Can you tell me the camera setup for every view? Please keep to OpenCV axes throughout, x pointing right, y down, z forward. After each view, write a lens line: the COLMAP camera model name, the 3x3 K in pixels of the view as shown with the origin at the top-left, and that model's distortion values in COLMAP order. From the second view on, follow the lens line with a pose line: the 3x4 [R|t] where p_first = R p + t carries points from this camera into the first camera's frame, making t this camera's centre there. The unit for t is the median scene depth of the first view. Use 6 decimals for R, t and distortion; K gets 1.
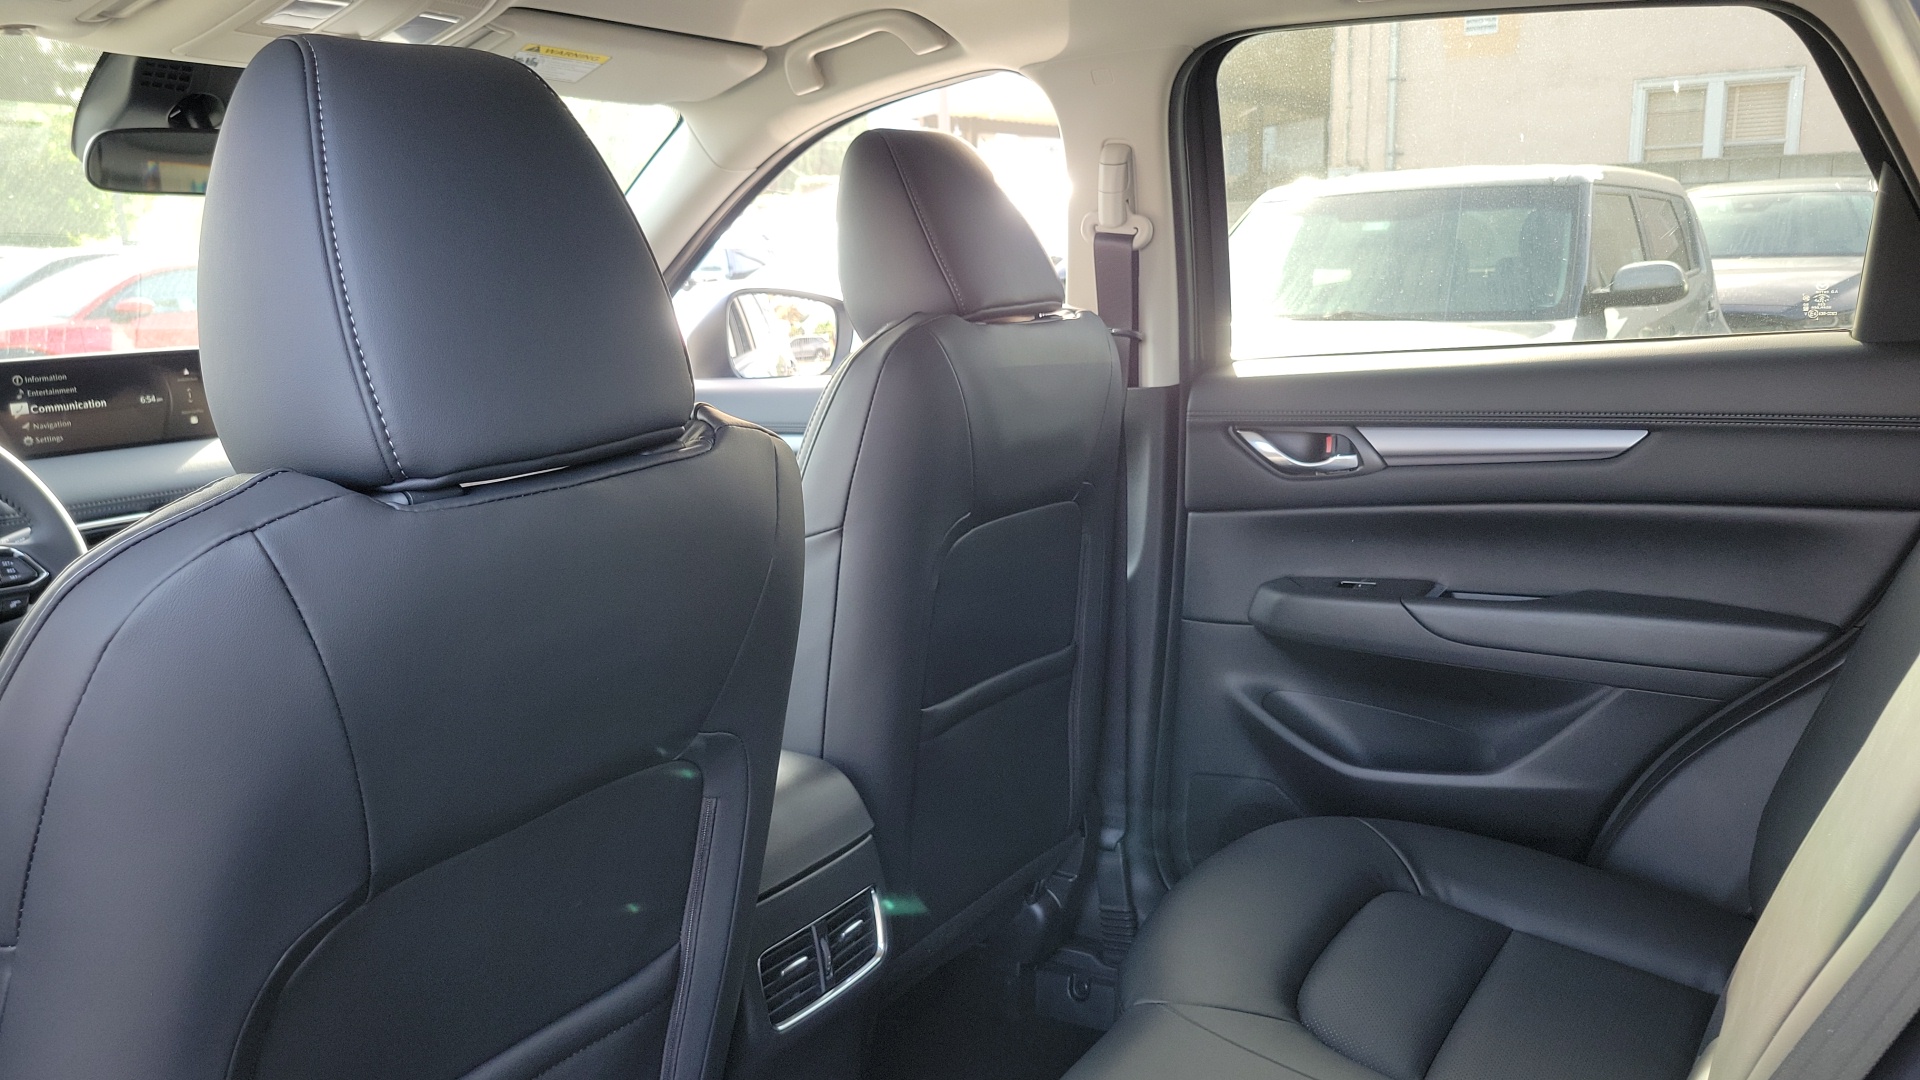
lens RADIAL K [[1454.5, 0, 949.5], [0, 1454.5, 527.8], [0, 0, 1]] dist [0.016354, -0.000649]
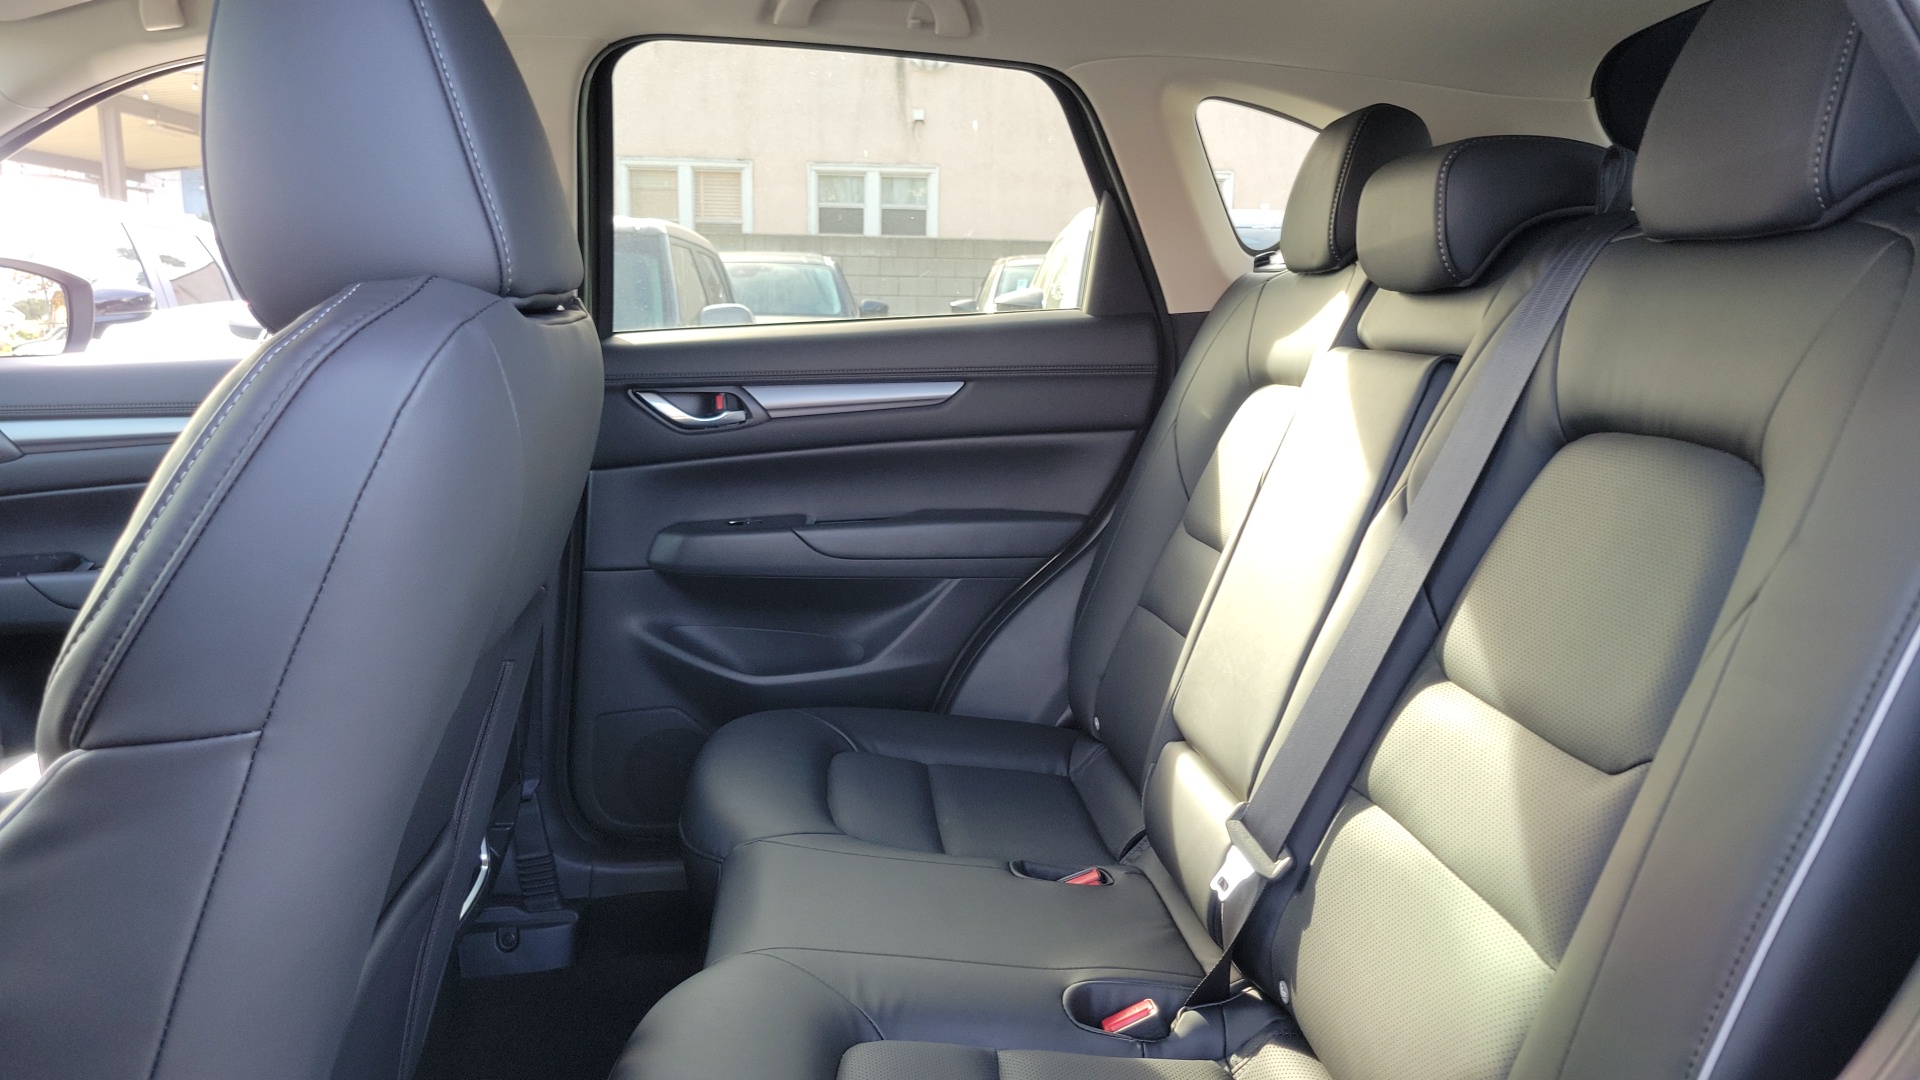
lens RADIAL K [[1466.2, 0, 961.6], [0, 1466.2, 549.8], [0, 0, 1]] dist [0.007971, -0.000589]
pose [[0.774732, -0.066933, 0.628737, -0.335184], [0.085862, 0.996307, 0.000264, 0.076939], [-0.626432, 0.053780, 0.777618, -0.029942]]
